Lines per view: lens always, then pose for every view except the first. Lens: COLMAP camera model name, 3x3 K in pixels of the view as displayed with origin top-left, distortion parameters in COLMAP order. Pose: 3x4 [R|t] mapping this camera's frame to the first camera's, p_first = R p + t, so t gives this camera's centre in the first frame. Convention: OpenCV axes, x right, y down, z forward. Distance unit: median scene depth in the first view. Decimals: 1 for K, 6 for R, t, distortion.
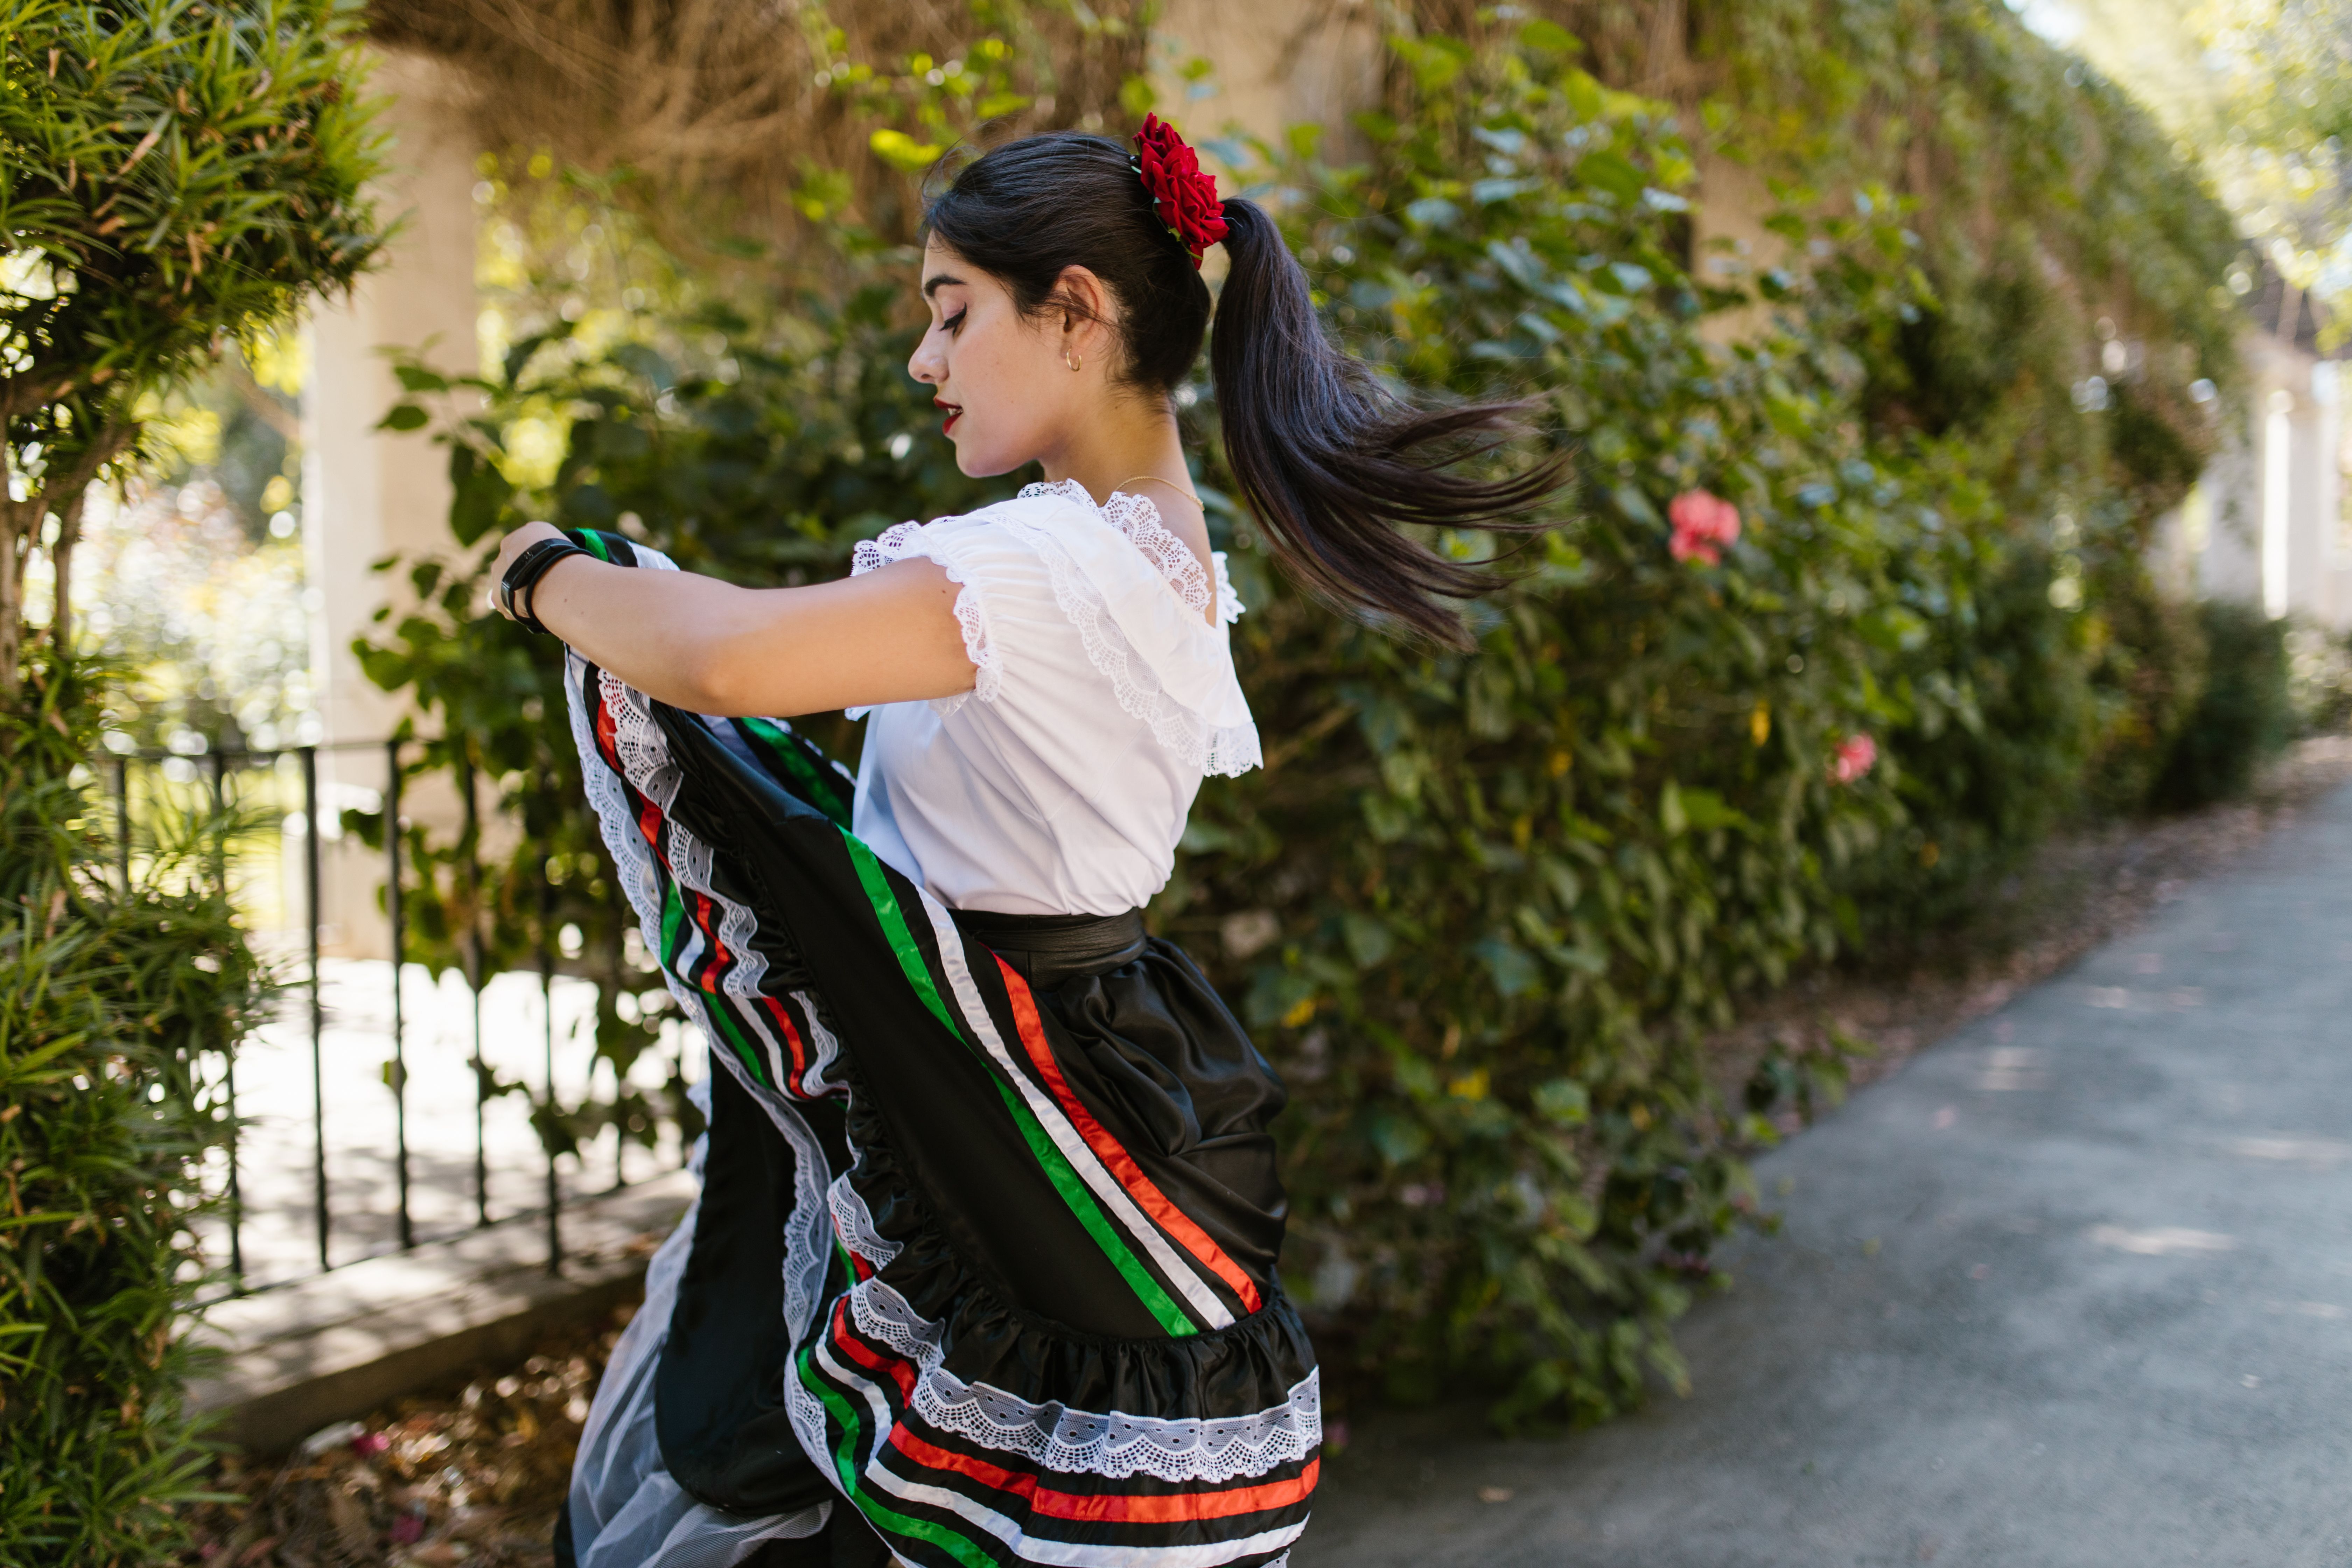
lens RADIAL K [[2091.9, 0, 1176.0], [0, 2091.9, 784.0], [0, 0, 1]] dist [-0.038277, 0.001222]
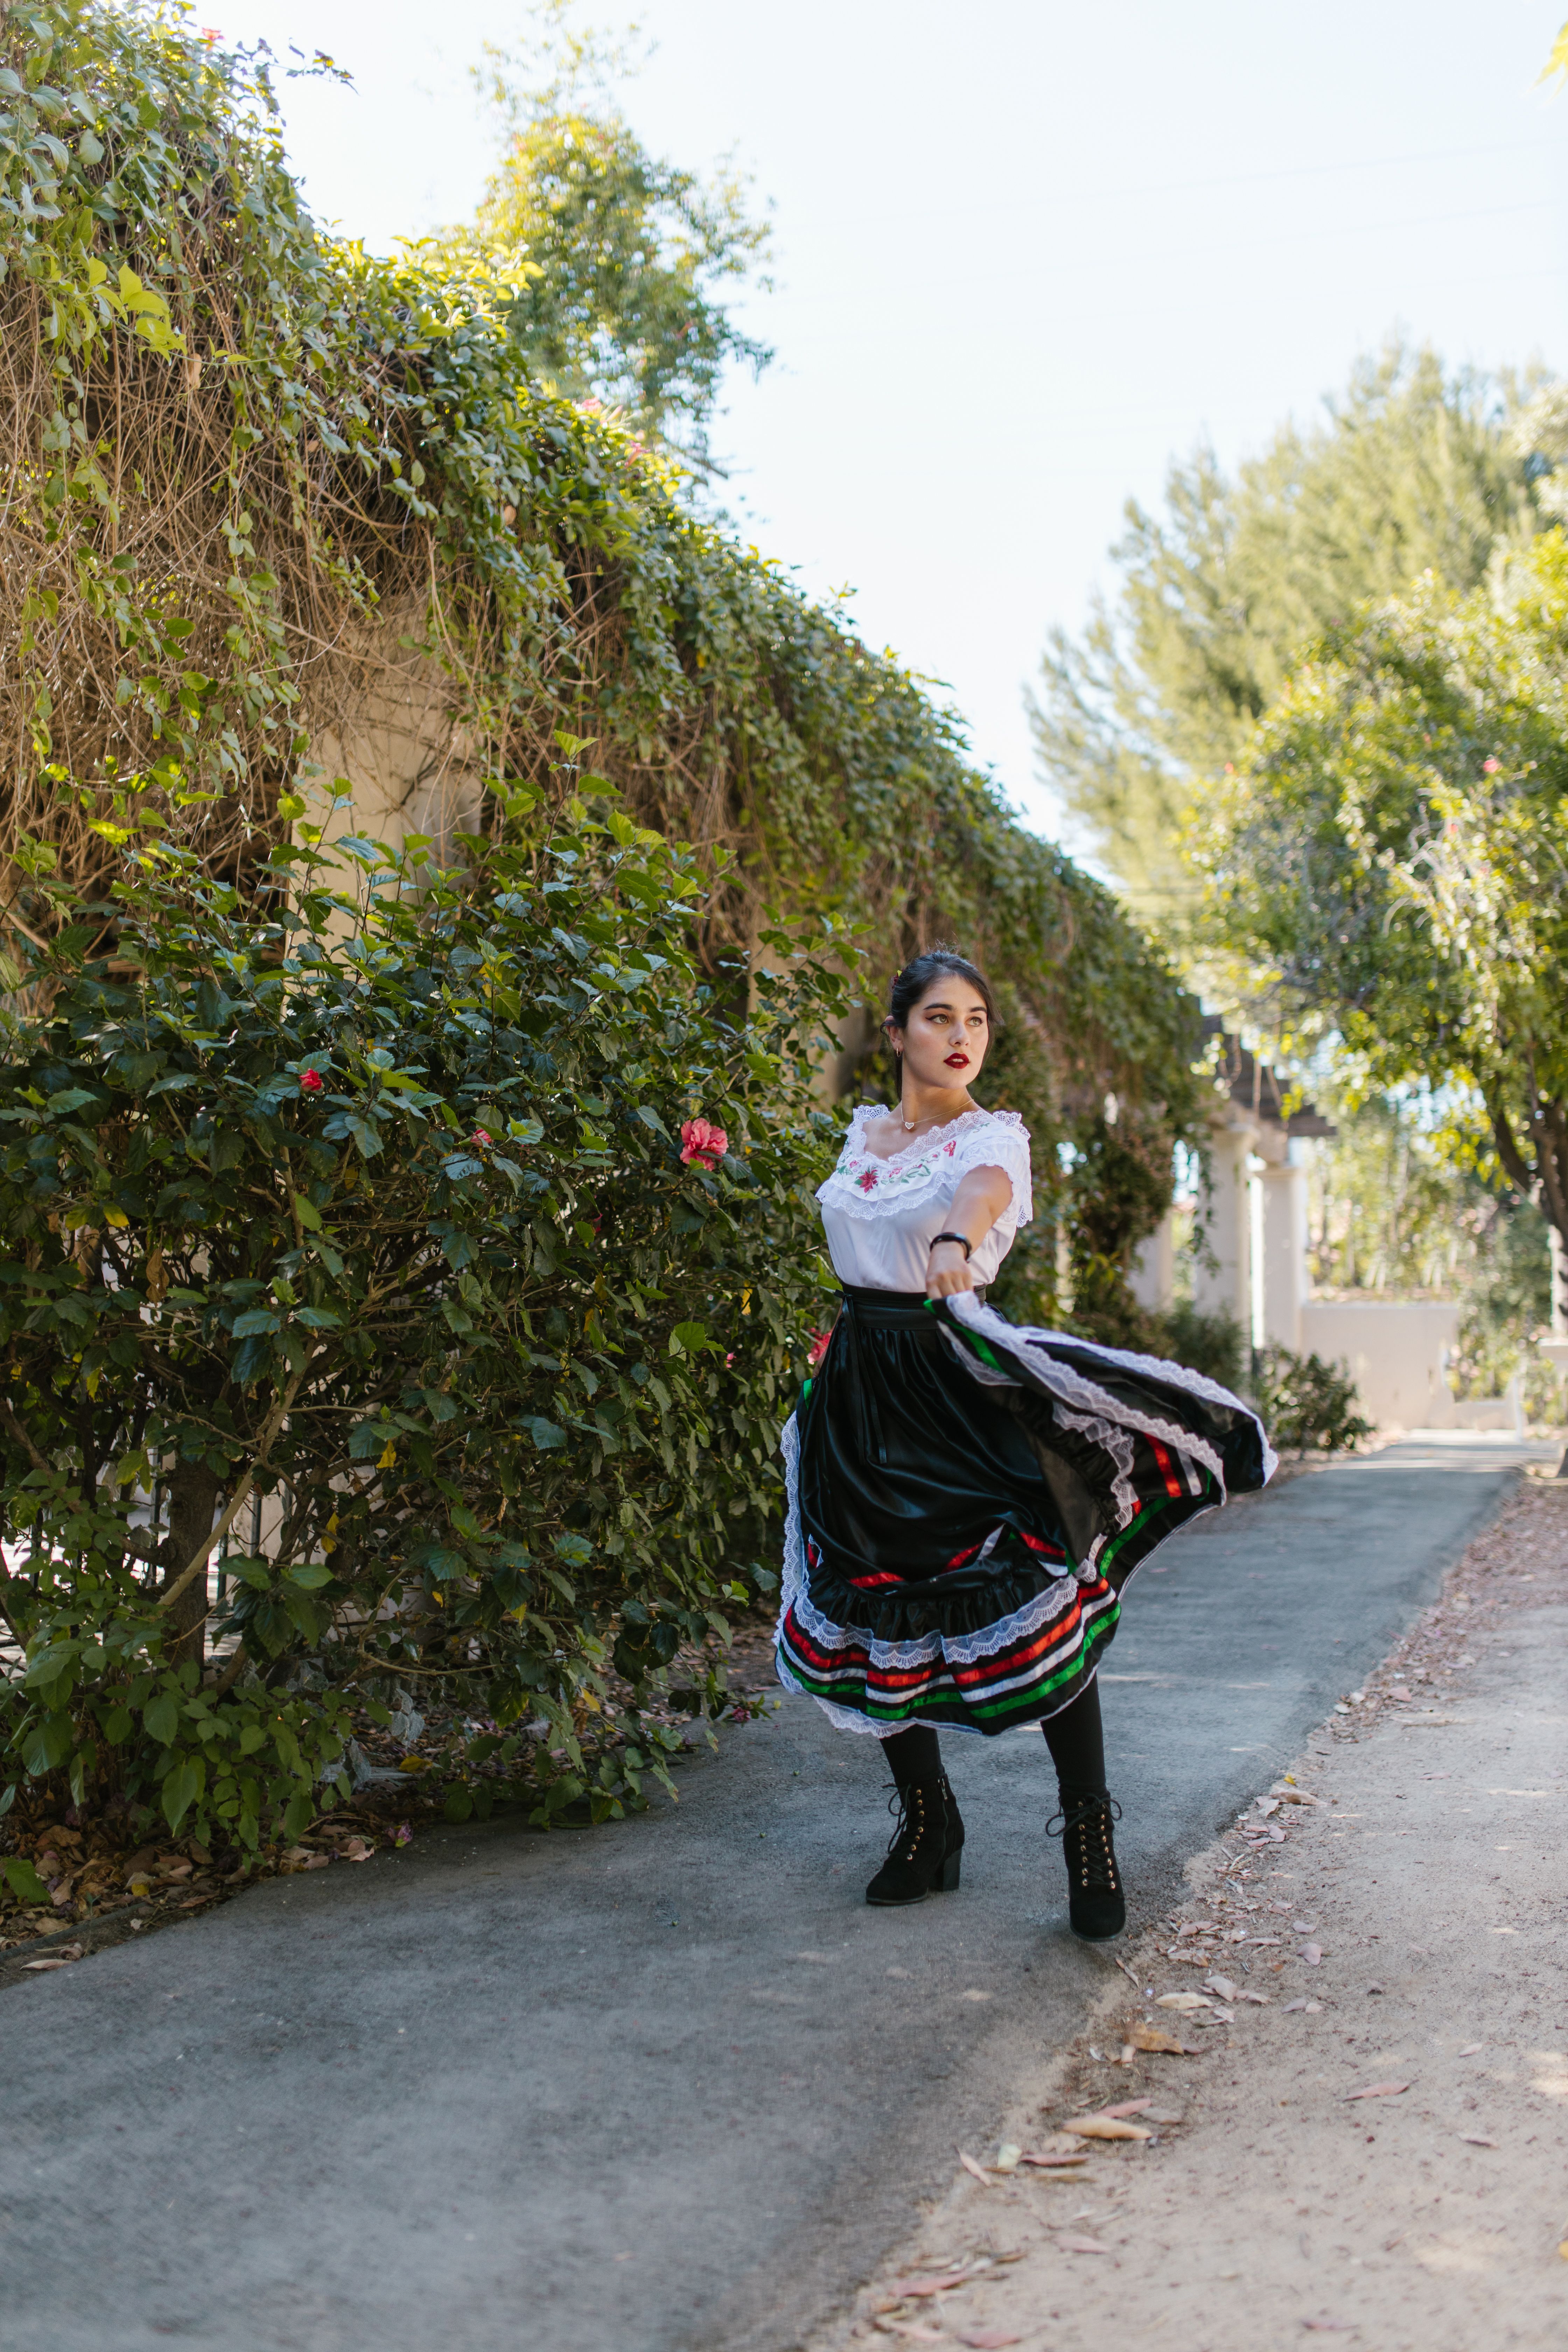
lens RADIAL K [[2091.9, 0, 784.0], [0, 2091.9, 1176.0], [0, 0, 1]] dist [-0.038277, 0.001222]
pose [[0.970221, 0.054184, 0.236084, -0.015958], [-0.013557, 0.985279, -0.170417, 0.124152], [-0.241843, 0.162142, 0.956672, -0.300622]]
